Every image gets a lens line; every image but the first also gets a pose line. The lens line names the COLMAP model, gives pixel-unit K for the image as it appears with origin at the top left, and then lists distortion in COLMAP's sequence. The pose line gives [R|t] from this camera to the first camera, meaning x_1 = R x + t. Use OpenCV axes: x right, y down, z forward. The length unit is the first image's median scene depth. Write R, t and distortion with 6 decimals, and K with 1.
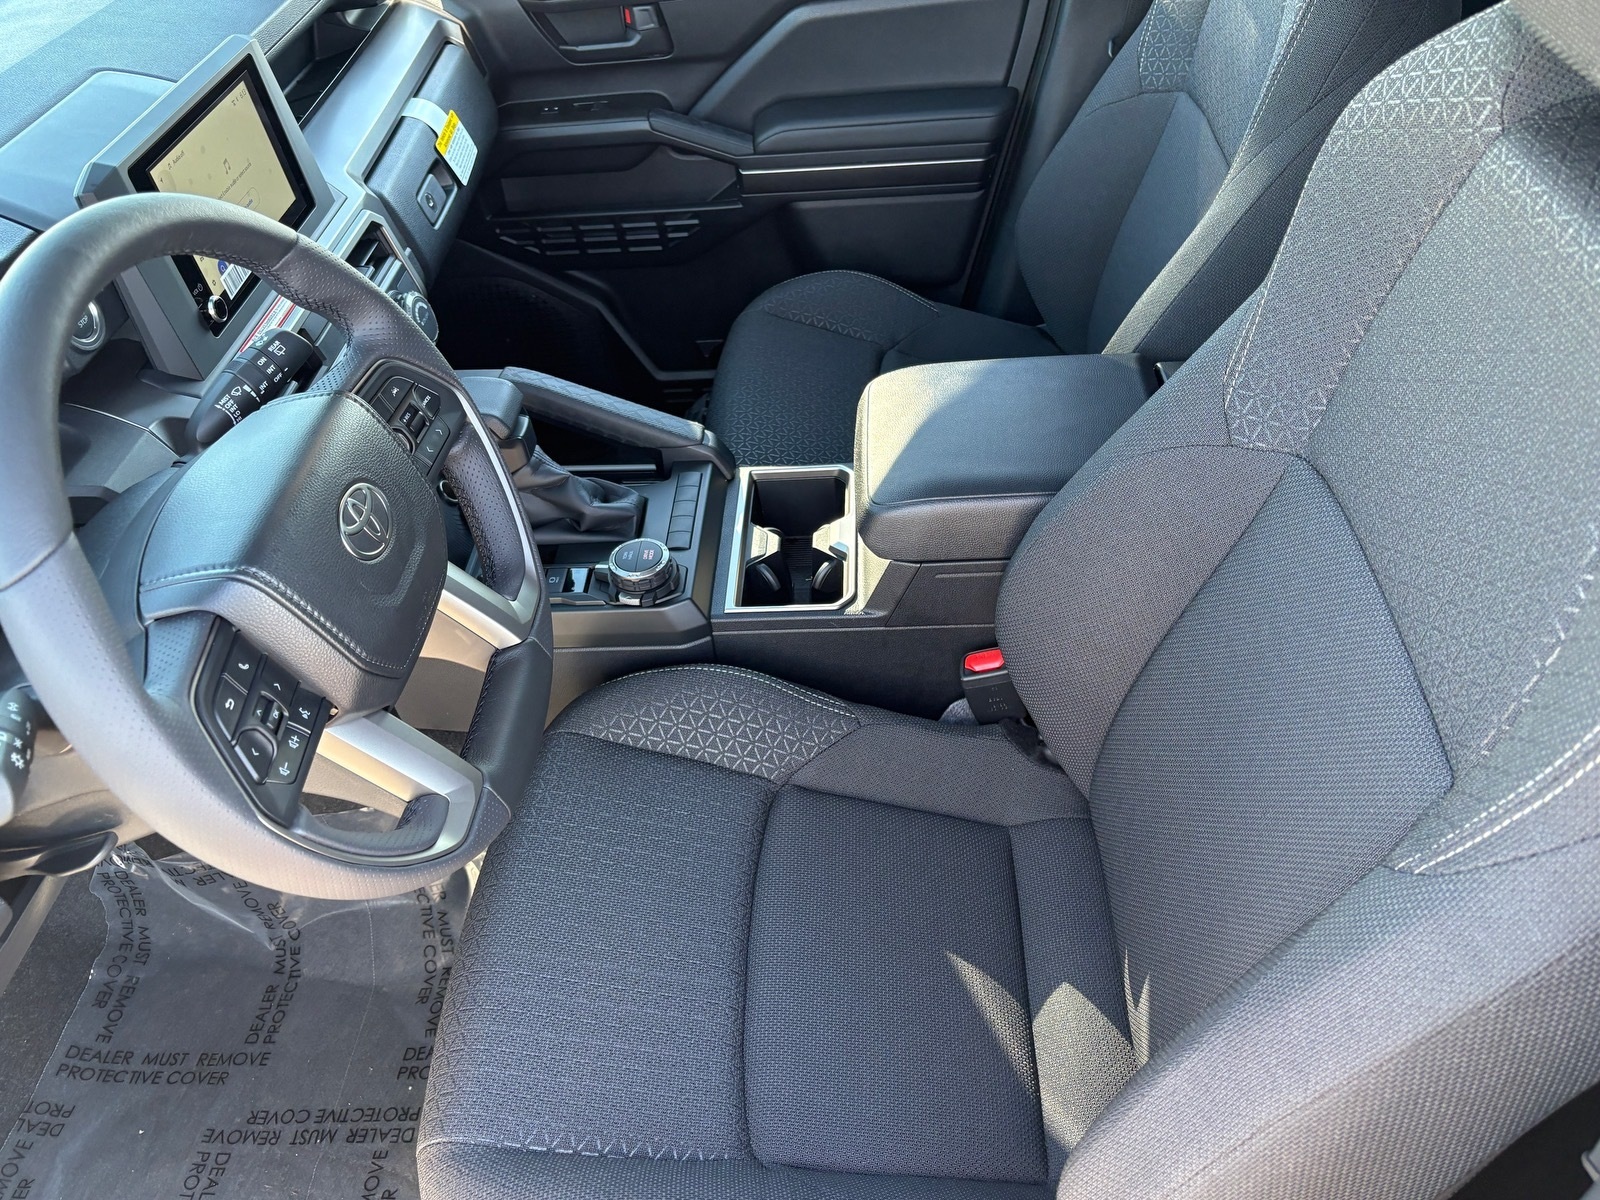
lens RADIAL K [[1233.9, 0, 808.3], [0, 1233.9, 593.9], [0, 0, 1]] dist [0.023995, -0.045527]
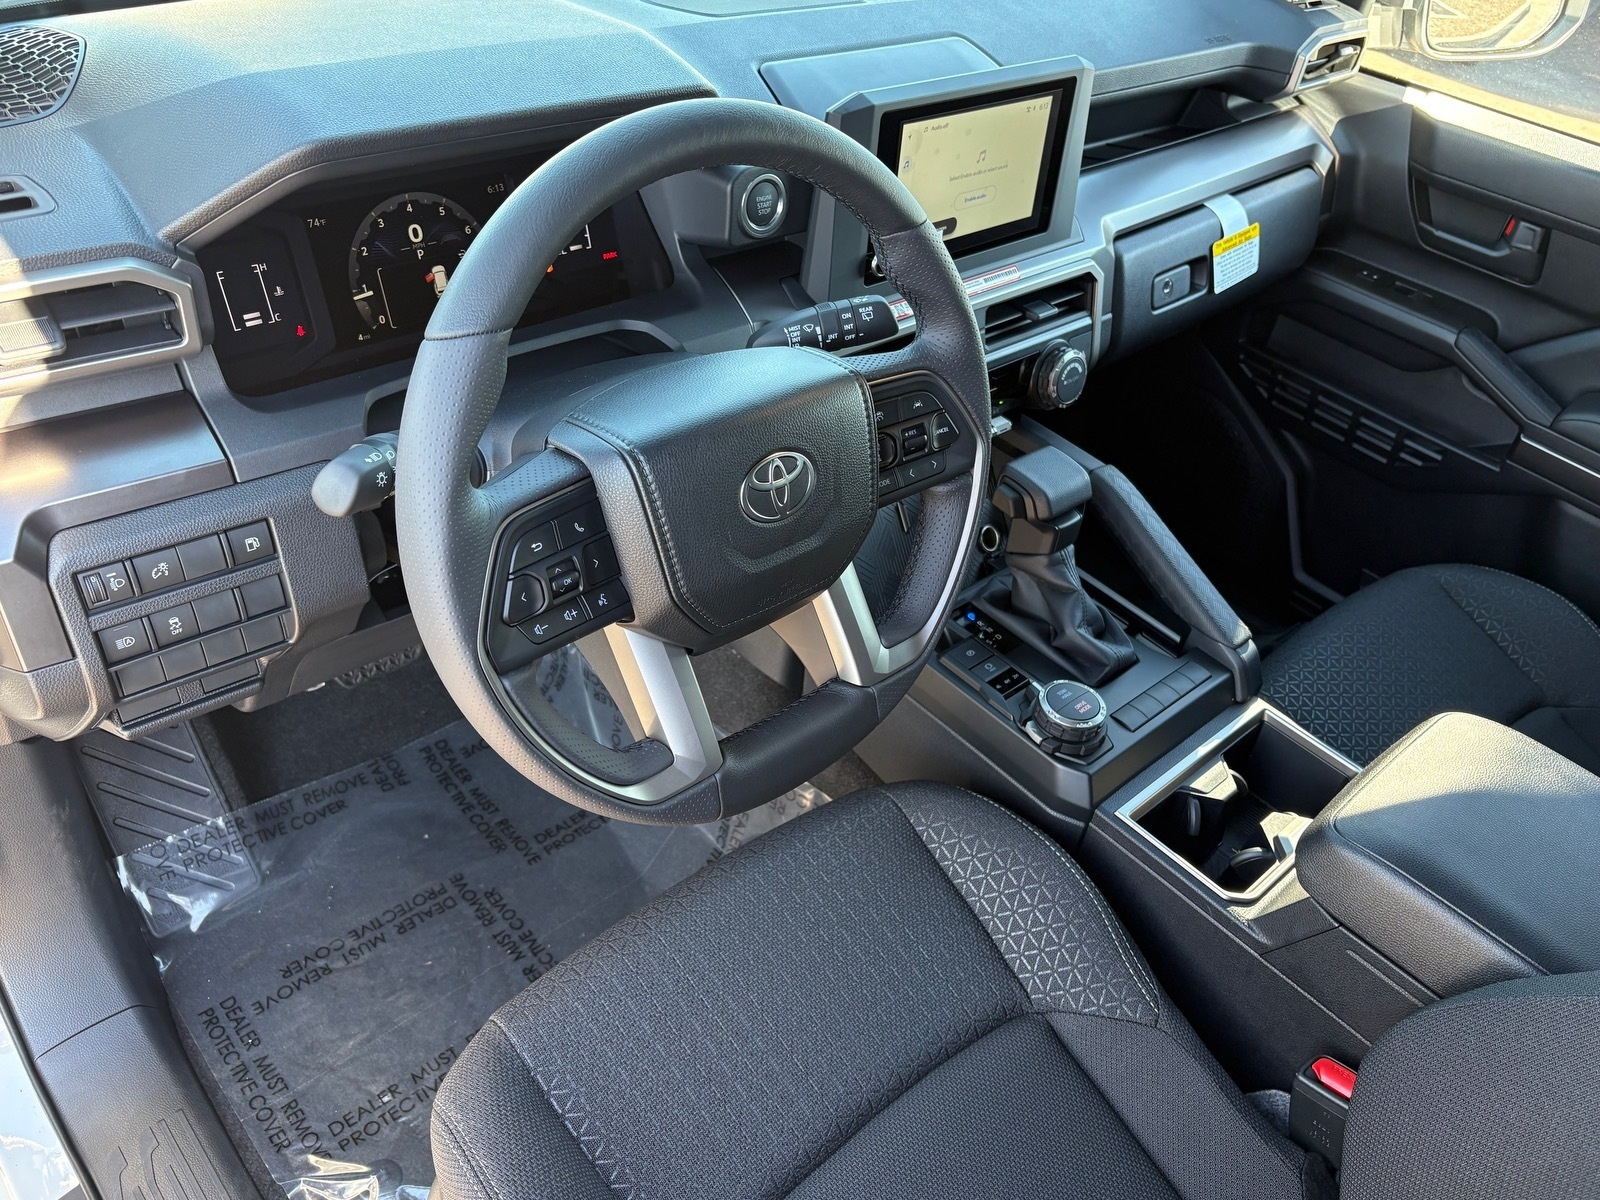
lens RADIAL K [[1233.9, 0, 805.1], [0, 1233.9, 591.9], [0, 0, 1]] dist [0.023995, -0.045527]
pose [[0.681142, 0.568483, -0.461381, 0.095677], [-0.600474, 0.794310, 0.092210, -0.057542], [0.418899, 0.214240, 0.882397, 0.097129]]
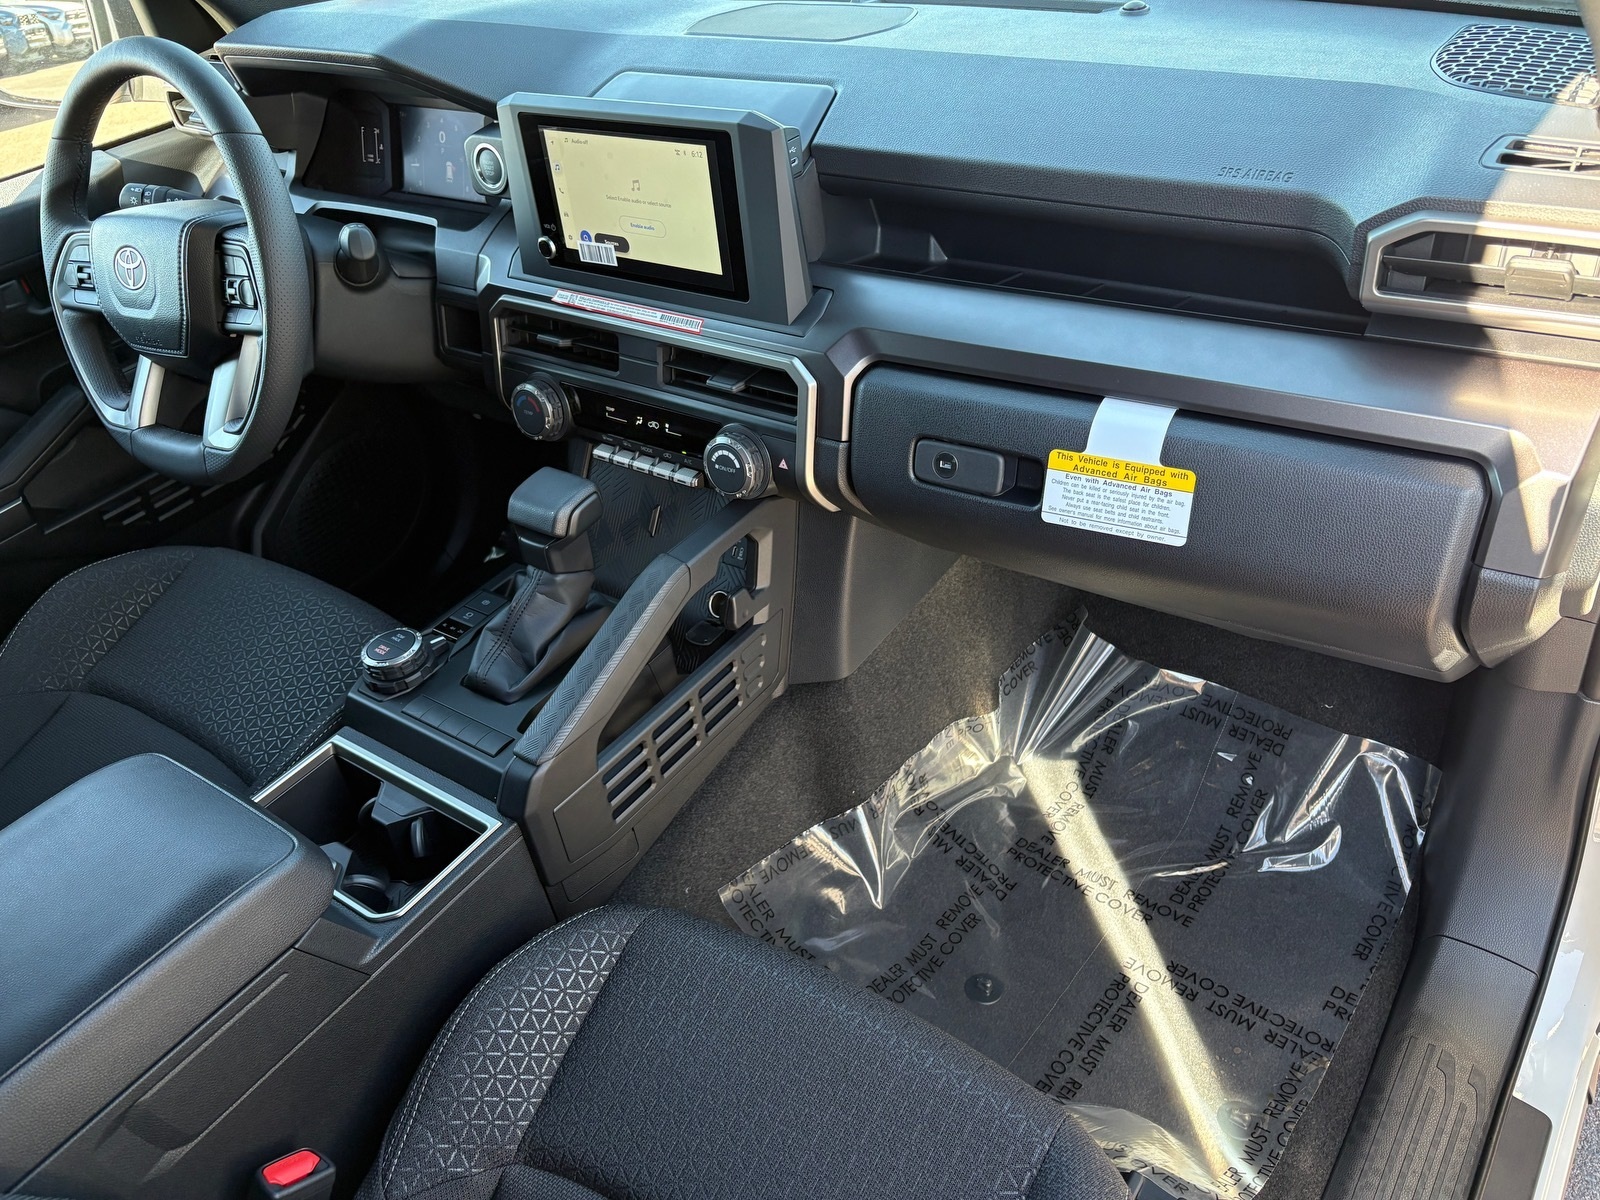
lens RADIAL K [[1233.9, 0, 798.5], [0, 1233.9, 602.3], [0, 0, 1]] dist [0.023995, -0.045527]
pose [[-0.540210, 0.625690, -0.562748, 0.219205], [-0.417508, 0.381342, 0.824782, -0.978448], [0.730657, 0.680508, 0.055226, 1.119567]]
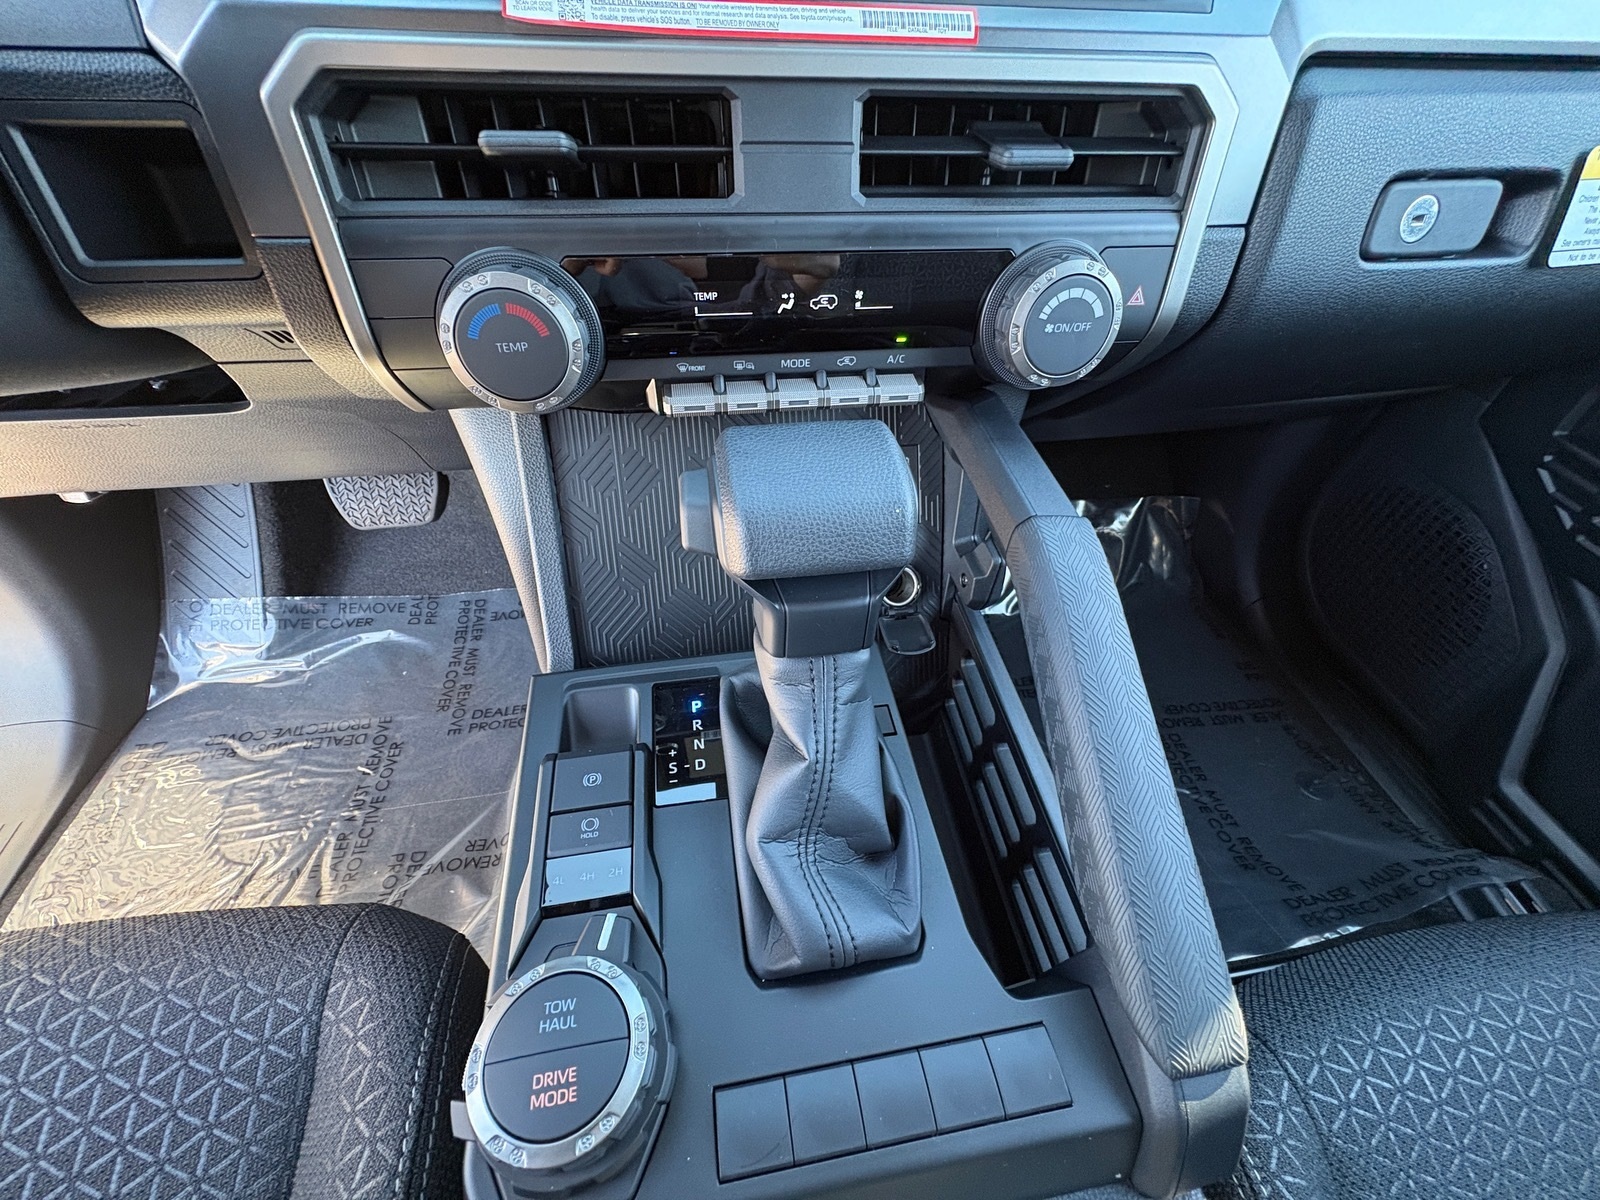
lens RADIAL K [[632.9, 0, 803.5], [0, 632.9, 598.0], [0, 0, 1]] dist [-0.001123, 0.000168]
pose [[0.192654, 0.765991, -0.613304, -0.110509], [-0.691323, 0.549513, 0.469157, -0.222282], [0.696389, 0.333606, 0.635413, 0.863257]]
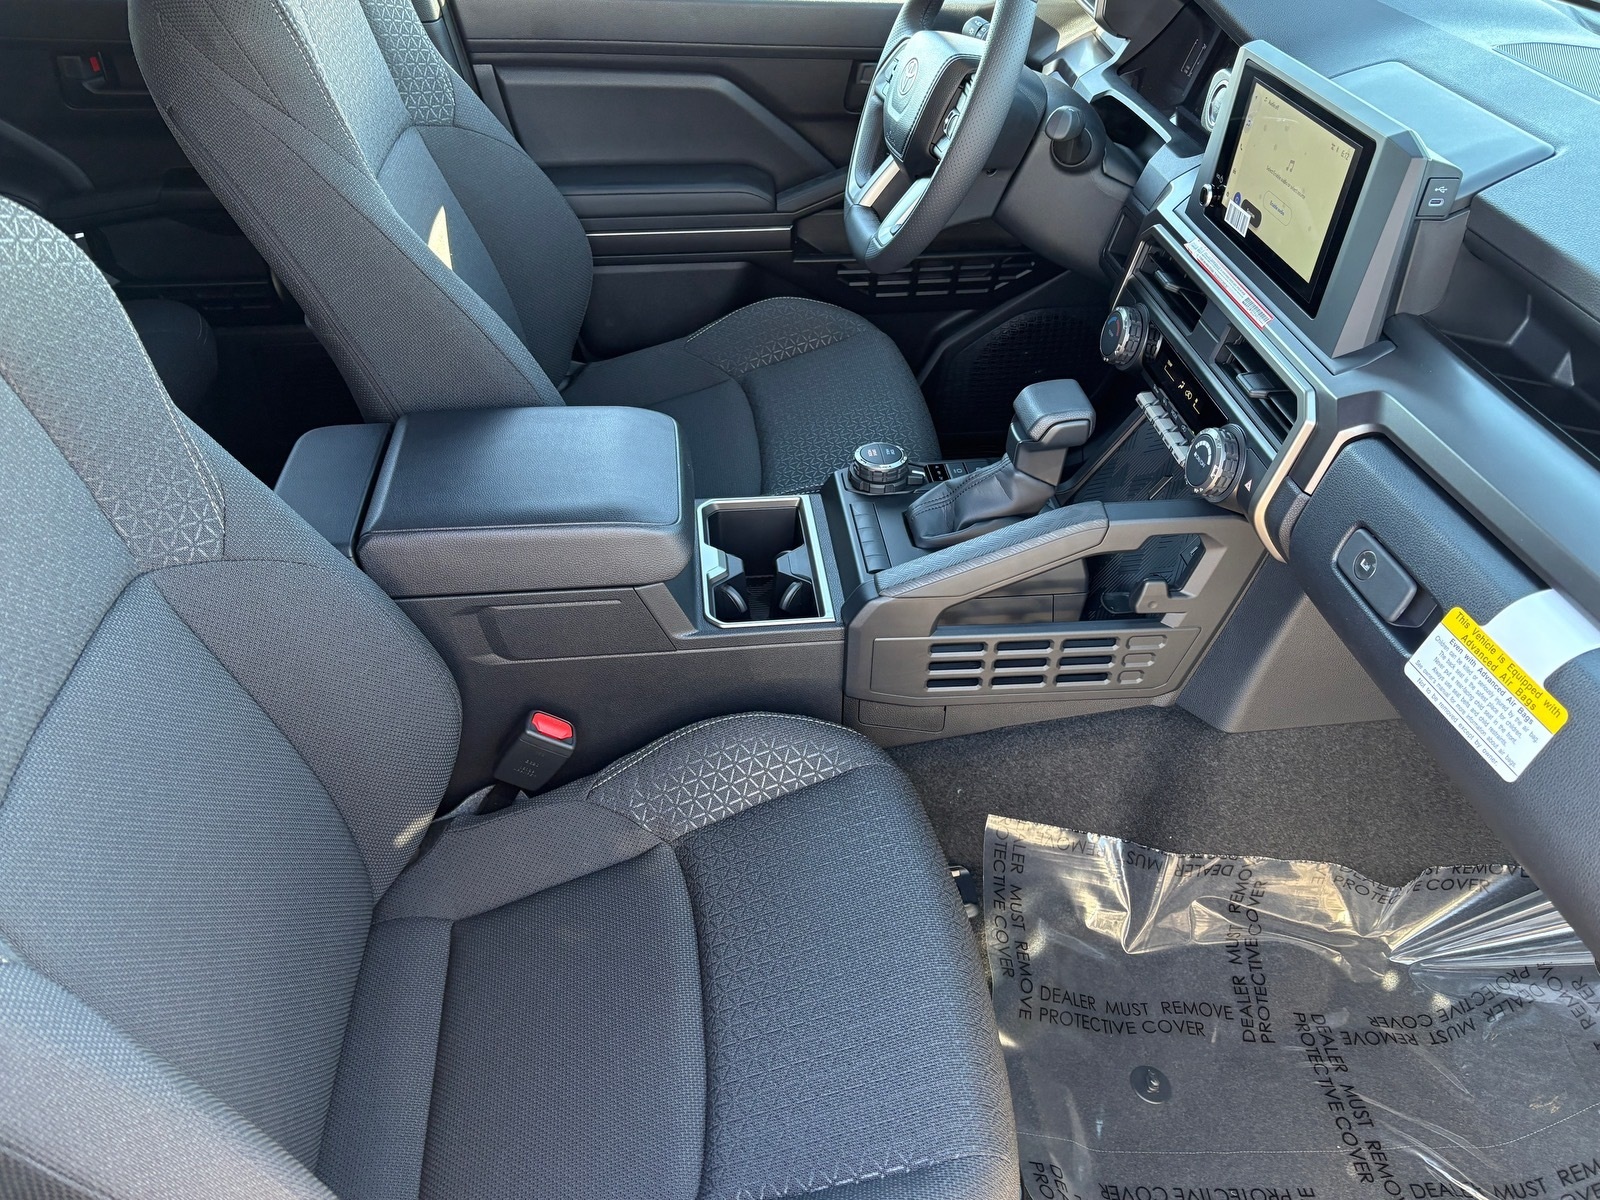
lens RADIAL K [[1233.9, 0, 778.6], [0, 1233.9, 597.0], [0, 0, 1]] dist [0.023995, -0.045527]
pose [[-0.988947, 0.142019, -0.042589, 0.024785], [-0.014864, 0.190832, 0.981510, -1.095655], [0.147520, 0.971295, -0.186612, 1.281314]]
